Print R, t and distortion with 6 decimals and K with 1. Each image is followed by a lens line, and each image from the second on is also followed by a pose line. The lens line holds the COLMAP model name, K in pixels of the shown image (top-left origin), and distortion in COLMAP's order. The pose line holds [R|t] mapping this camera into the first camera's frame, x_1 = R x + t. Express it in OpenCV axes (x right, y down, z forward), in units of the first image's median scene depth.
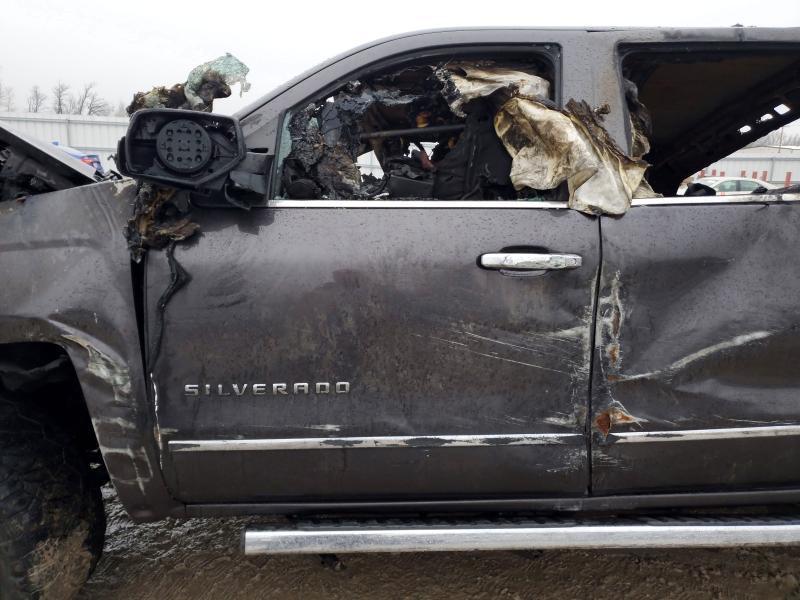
lens RADIAL K [[659.7, 0, 399.7], [0, 659.7, 300.9], [0, 0, 1]] dist [-0.002208, -0.011713]
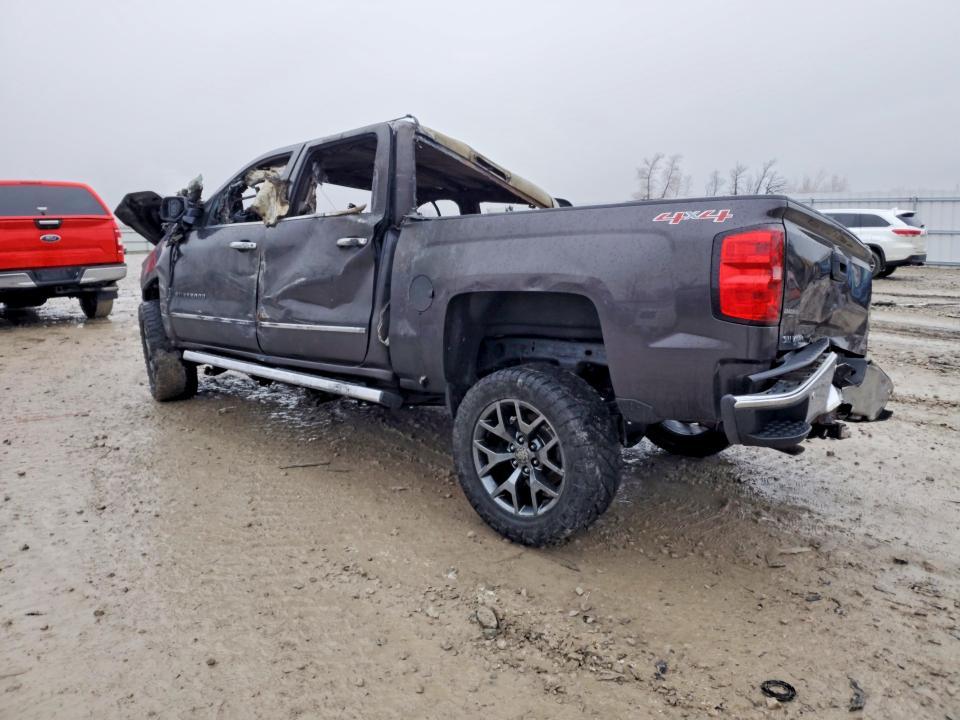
lens RADIAL K [[791.6, 0, 481.5], [0, 791.6, 359.3], [0, 0, 1]] dist [-0.002208, -0.011713]
pose [[0.650342, 0.072821, -0.756143, 2.865118], [-0.126141, 0.991928, -0.012963, 0.266619], [0.749095, 0.103811, 0.654278, -0.197006]]
